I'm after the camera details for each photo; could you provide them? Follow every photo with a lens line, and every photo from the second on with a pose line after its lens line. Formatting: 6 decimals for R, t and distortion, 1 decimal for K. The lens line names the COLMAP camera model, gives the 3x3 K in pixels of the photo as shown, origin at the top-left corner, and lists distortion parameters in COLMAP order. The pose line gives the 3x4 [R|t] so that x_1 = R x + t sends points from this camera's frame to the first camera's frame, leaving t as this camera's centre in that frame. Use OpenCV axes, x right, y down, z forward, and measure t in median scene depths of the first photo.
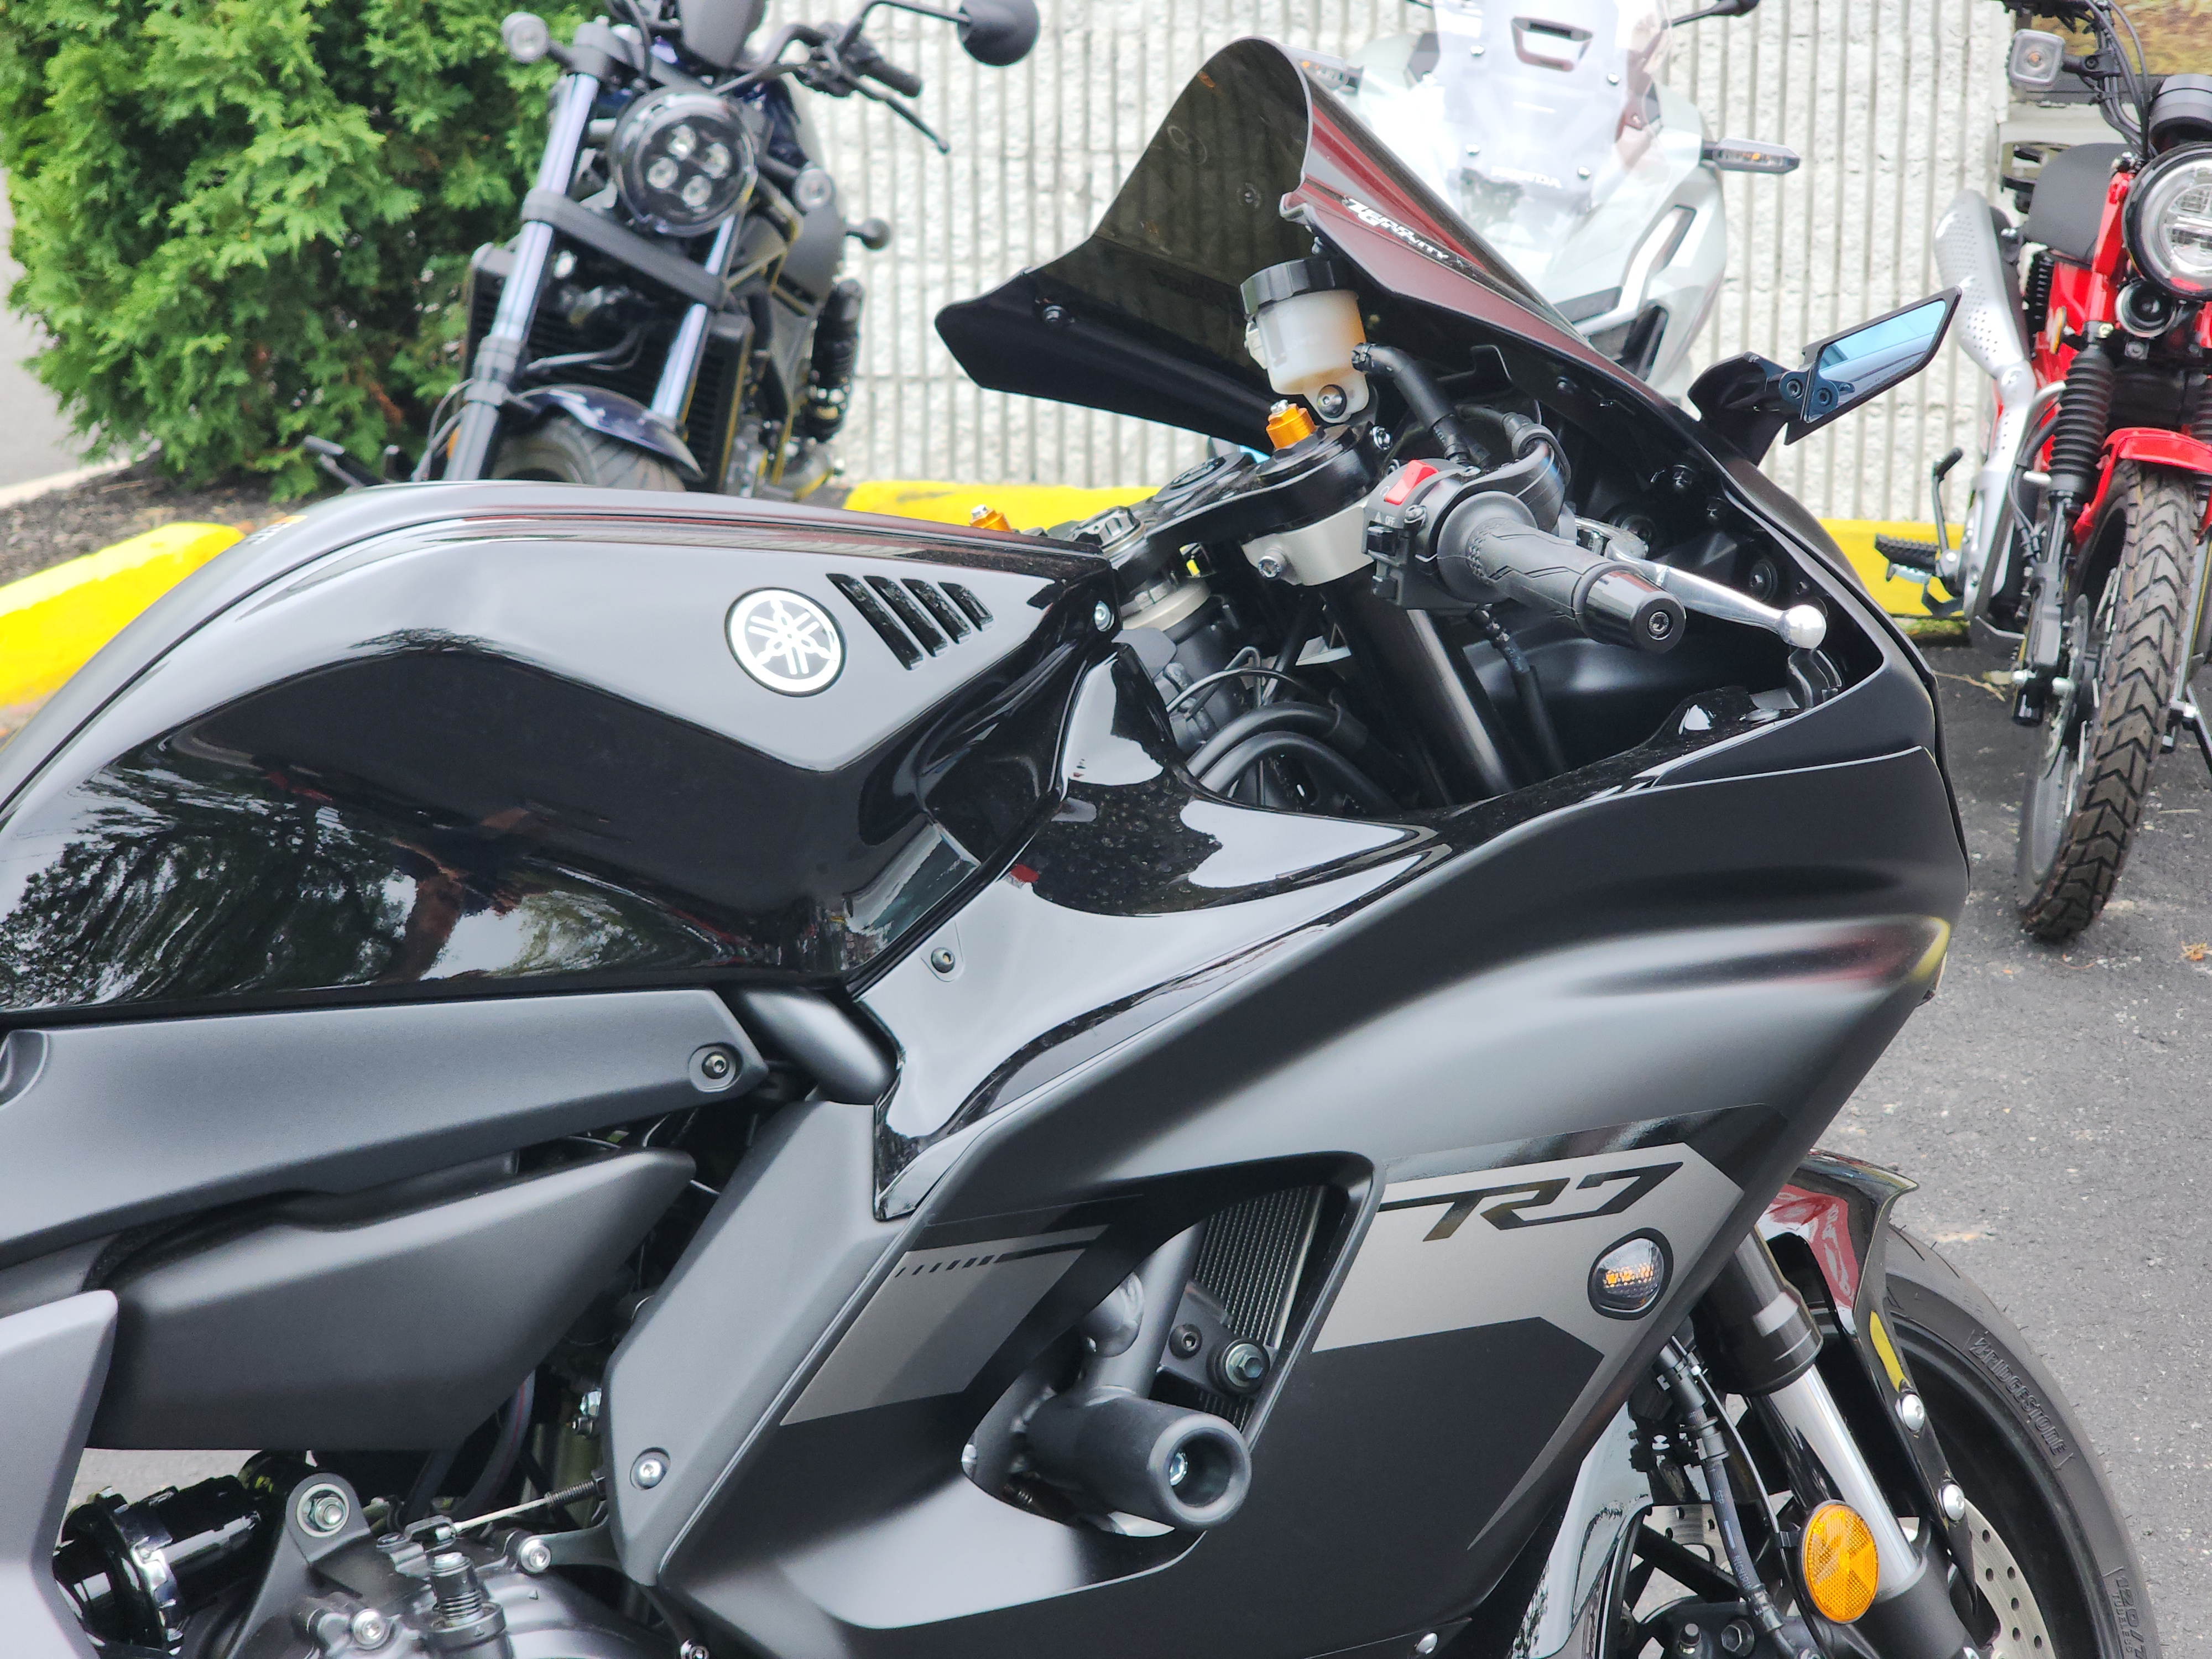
lens RADIAL K [[4255.9, 0, 1106.0], [0, 4255.9, 829.5], [0, 0, 1]] dist [0.098935, -0.339888]
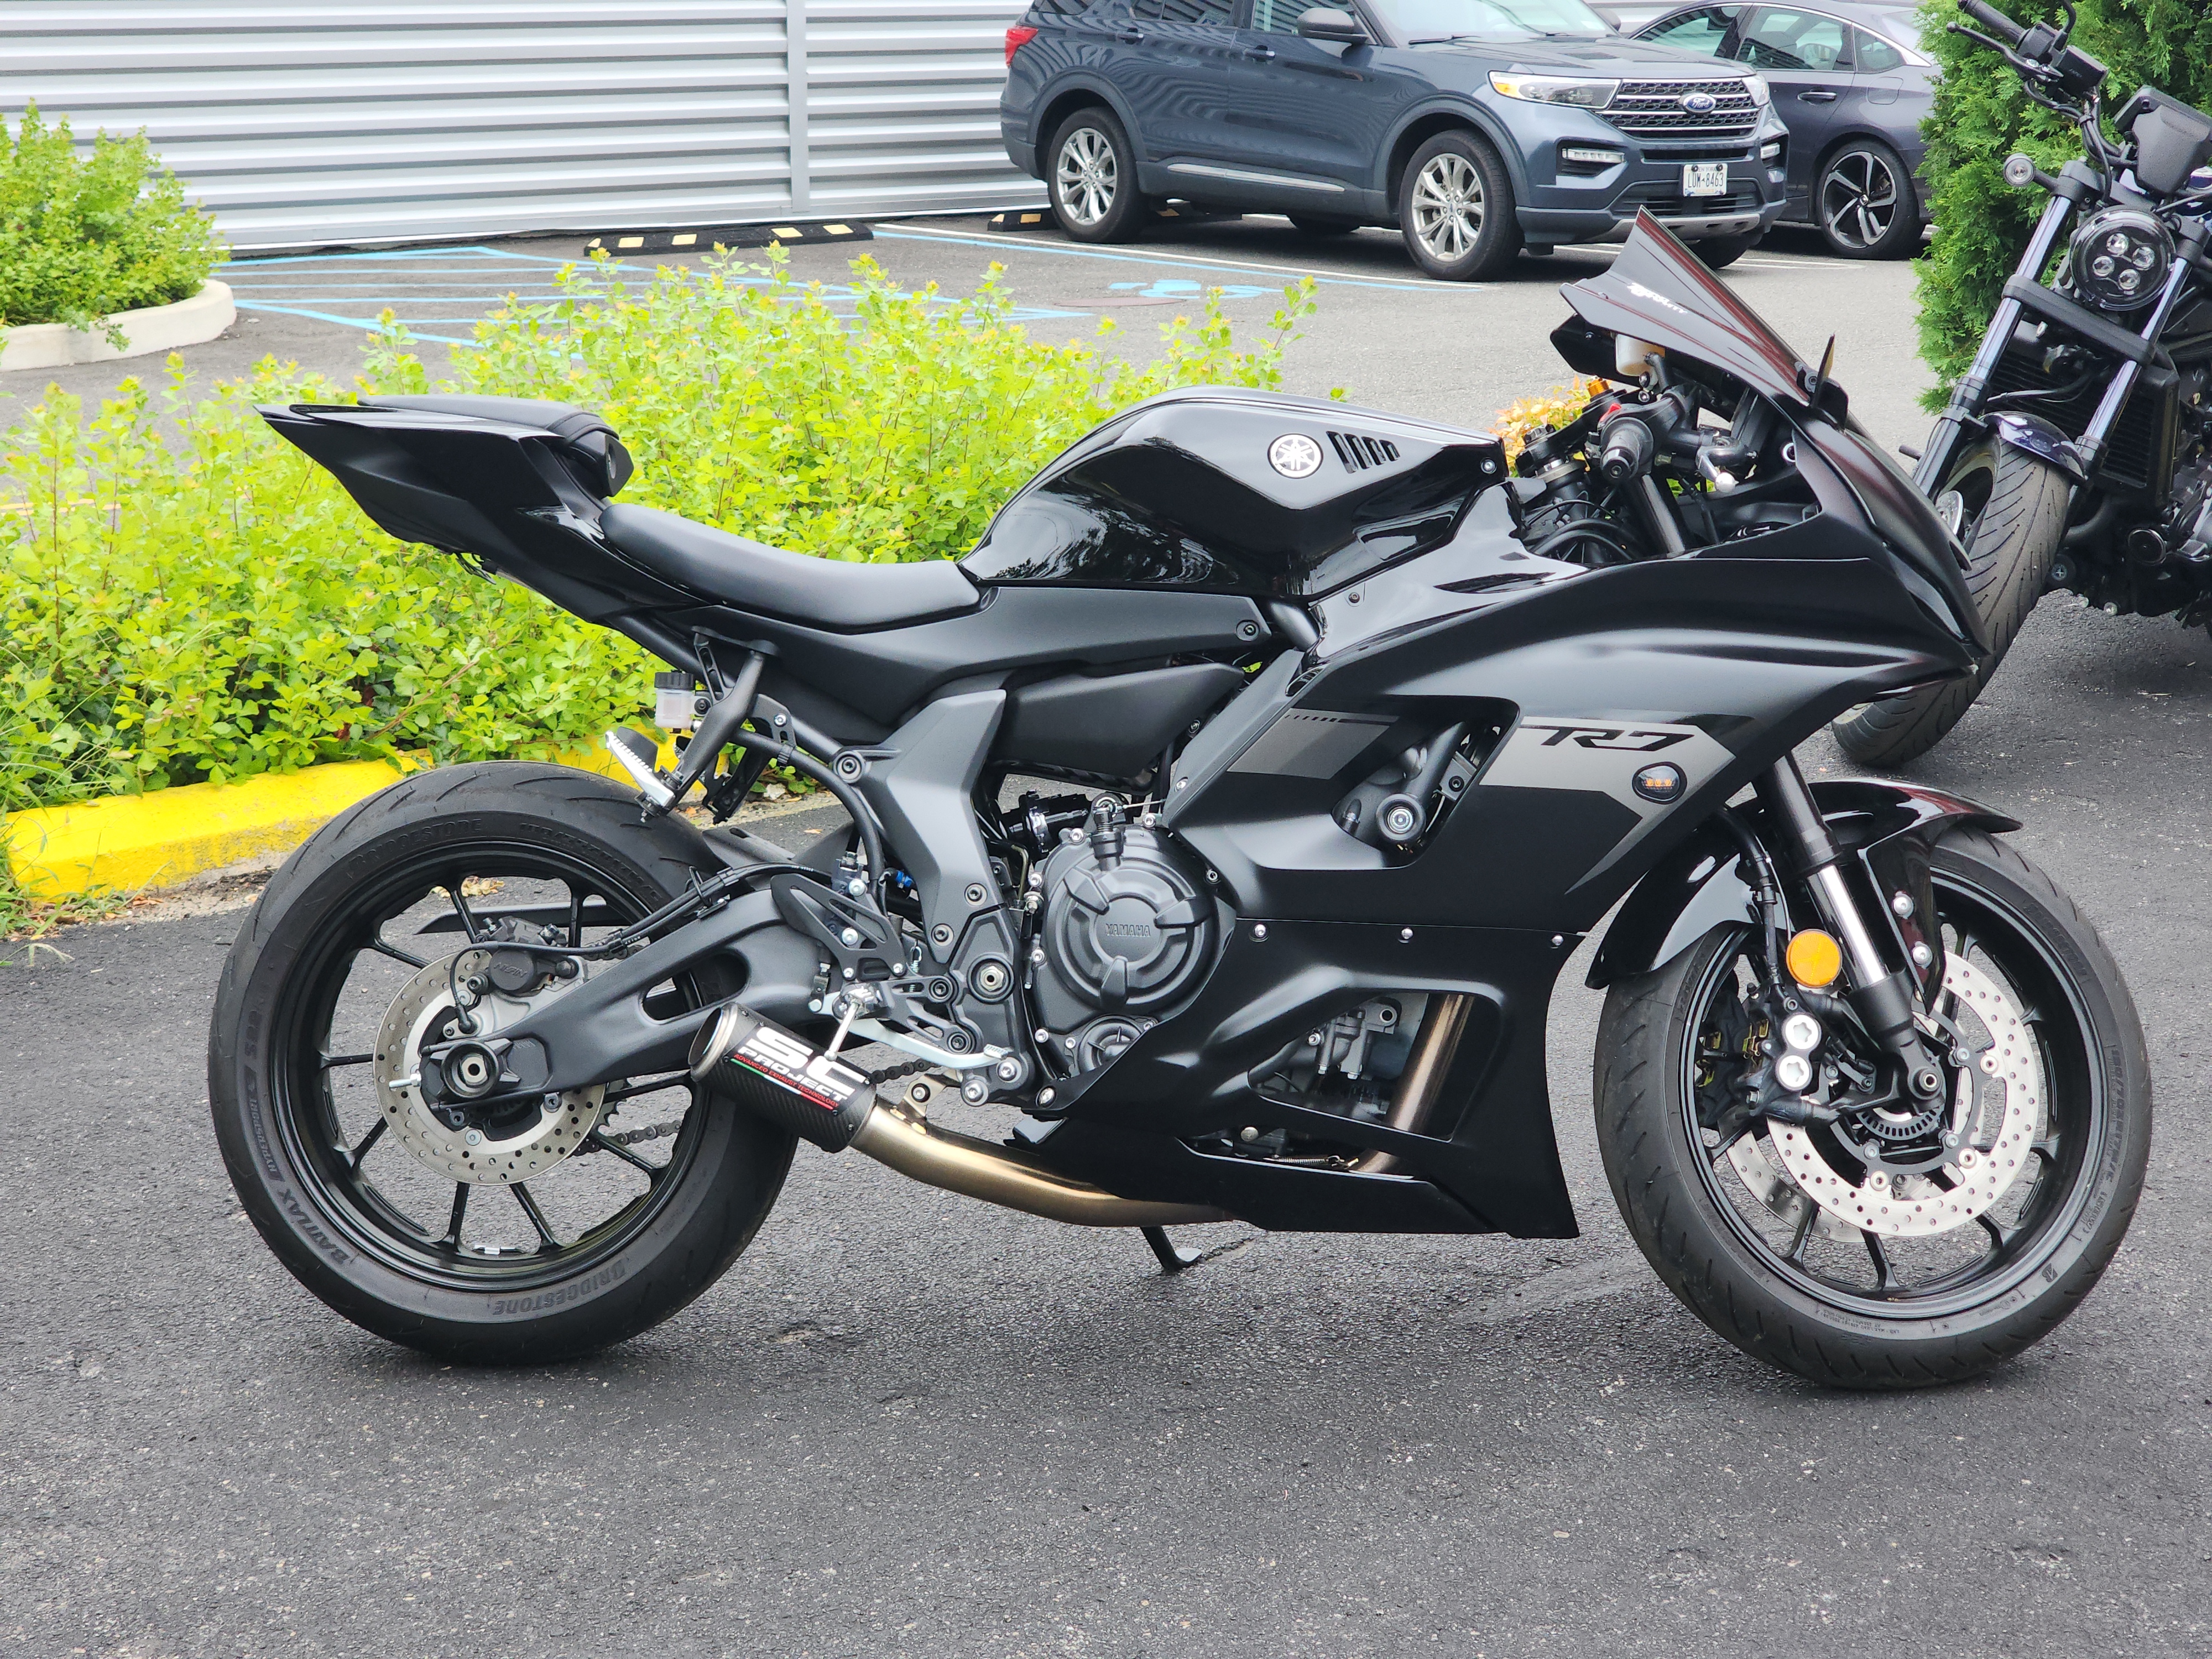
lens RADIAL K [[4328.3, 0, 1106.0], [0, 4328.3, 829.5], [0, 0, 1]] dist [-0.304433, 3.615400]
pose [[0.834492, 0.107901, -0.540353, 0.981780], [-0.117851, 0.992898, 0.016265, 0.115582], [0.538270, 0.050108, 0.841281, -0.900989]]
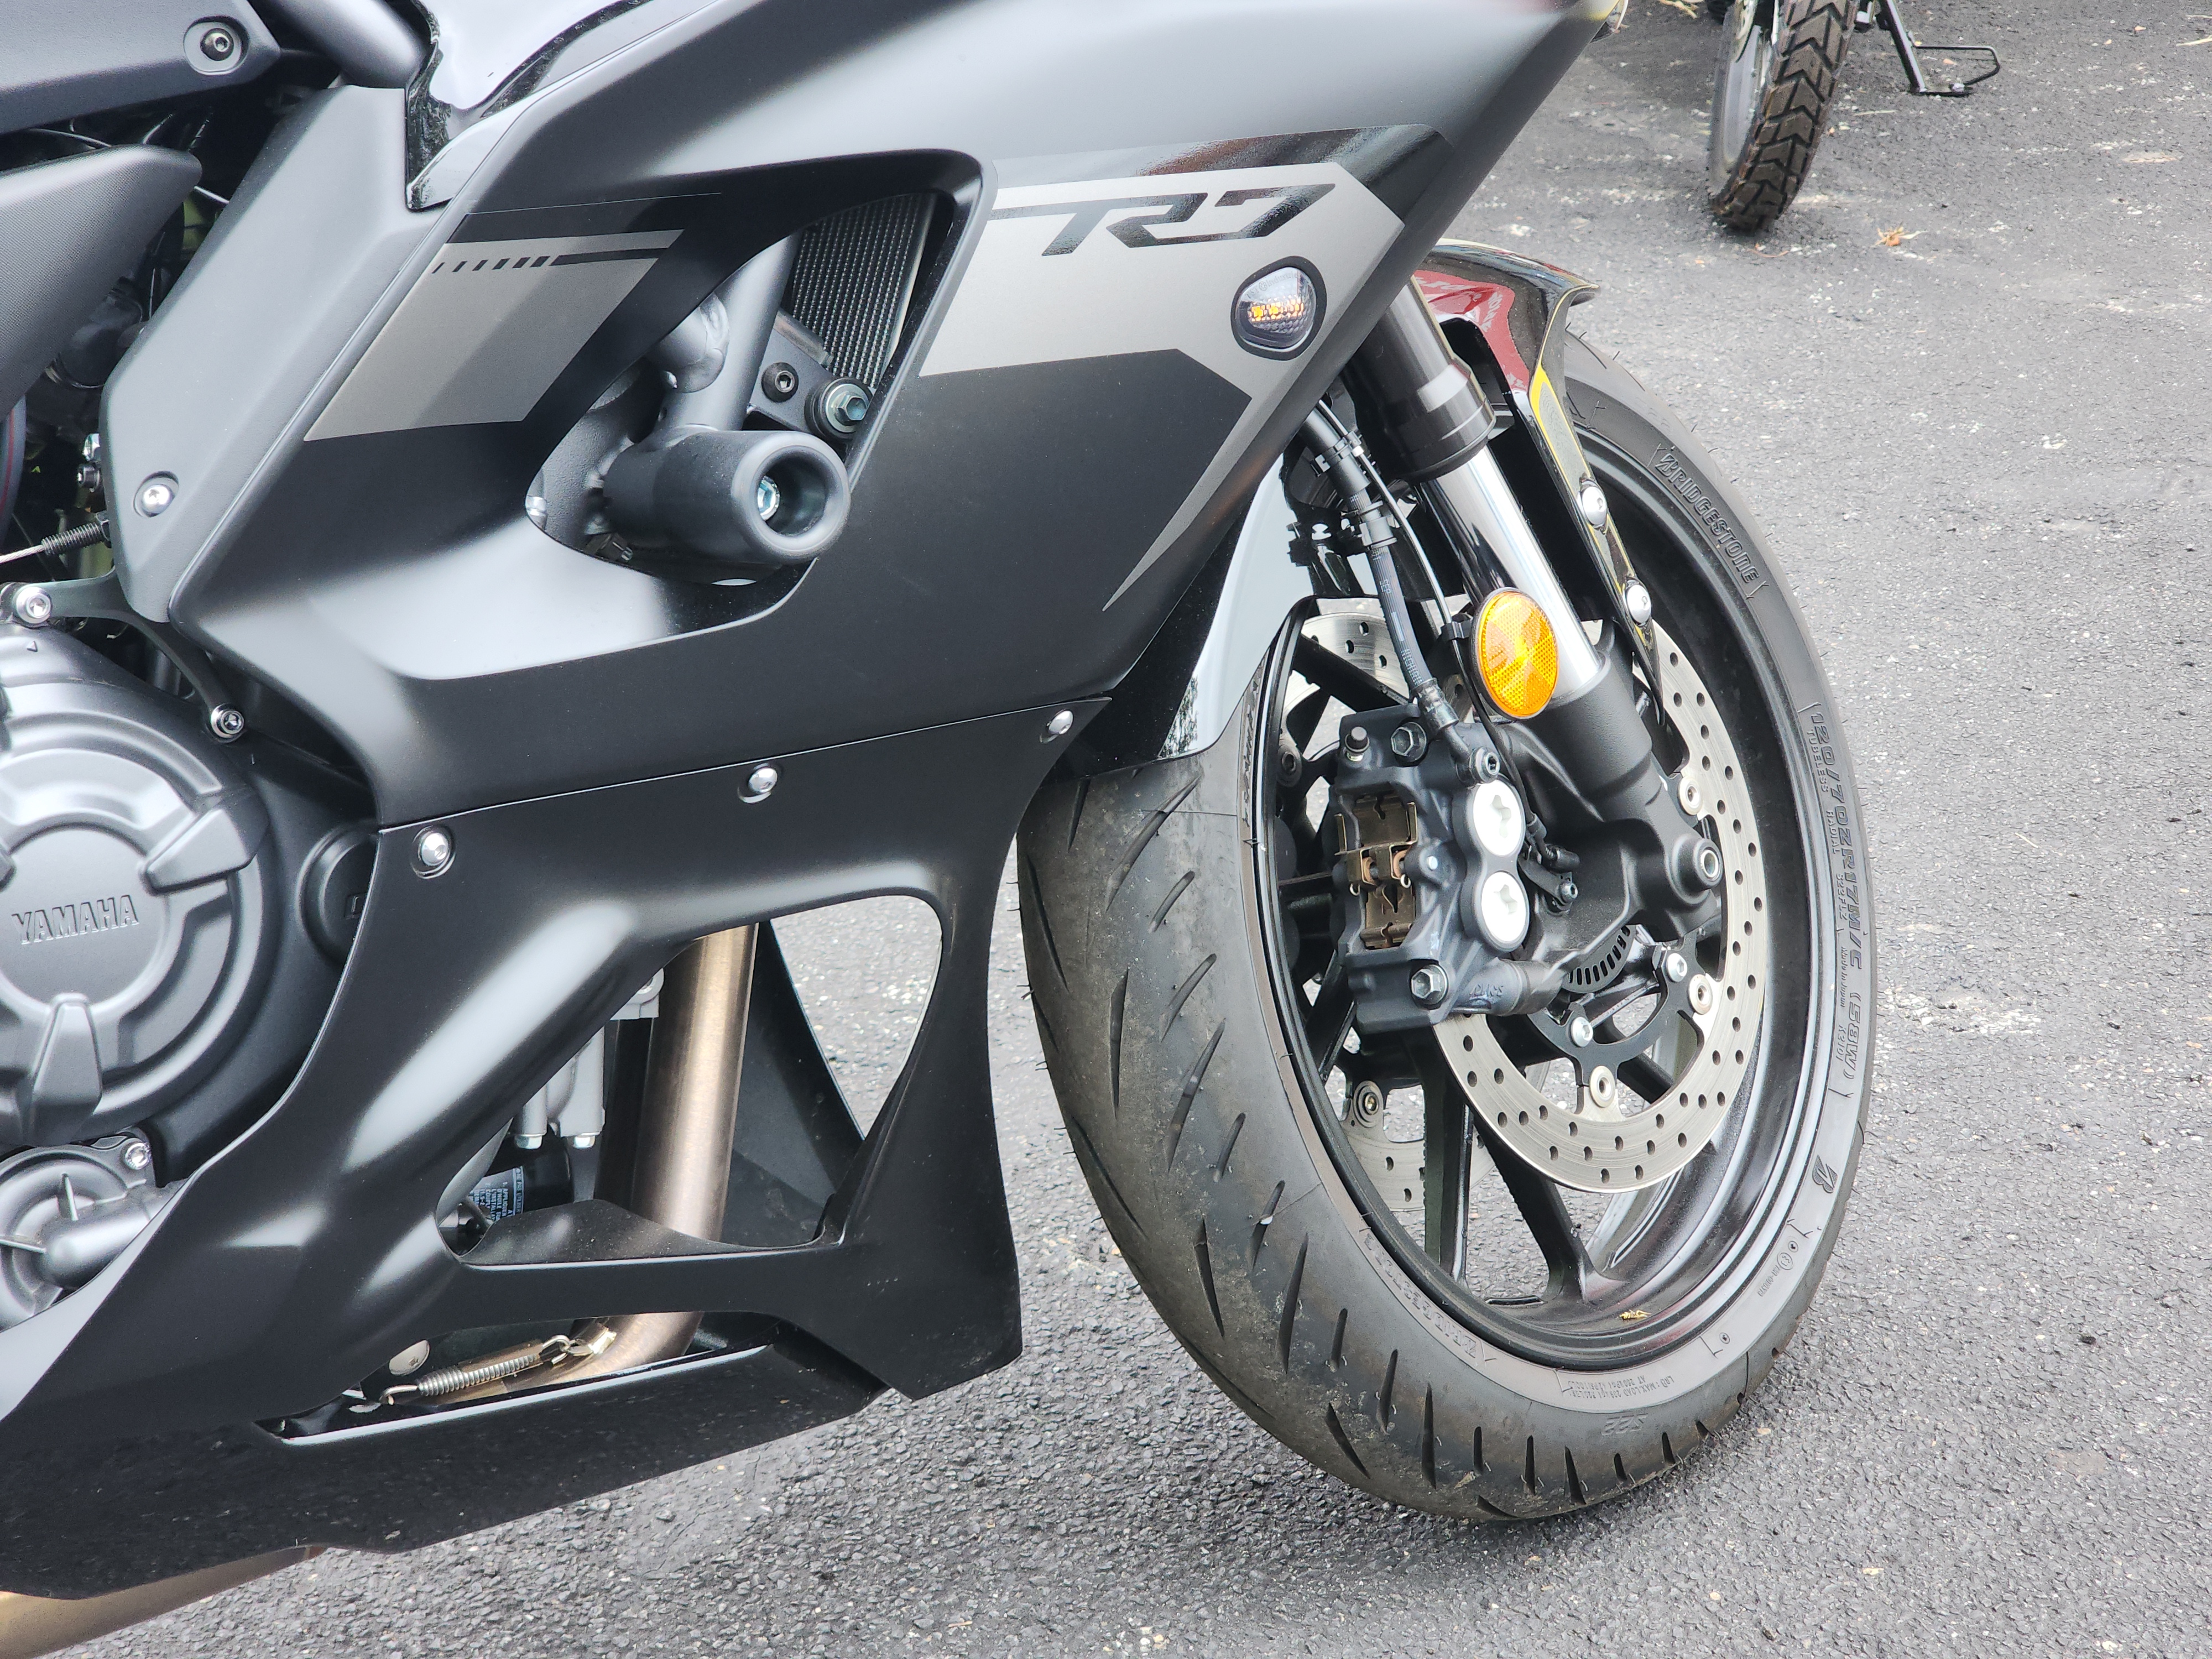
lens RADIAL K [[4328.3, 0, 1106.0], [0, 4328.3, 829.5], [0, 0, 1]] dist [-0.304433, 3.615400]
pose [[0.997253, -0.029660, 0.067875, 0.020346], [0.021443, 0.992695, 0.118726, 0.096480], [-0.070901, -0.116944, 0.990604, 0.087443]]
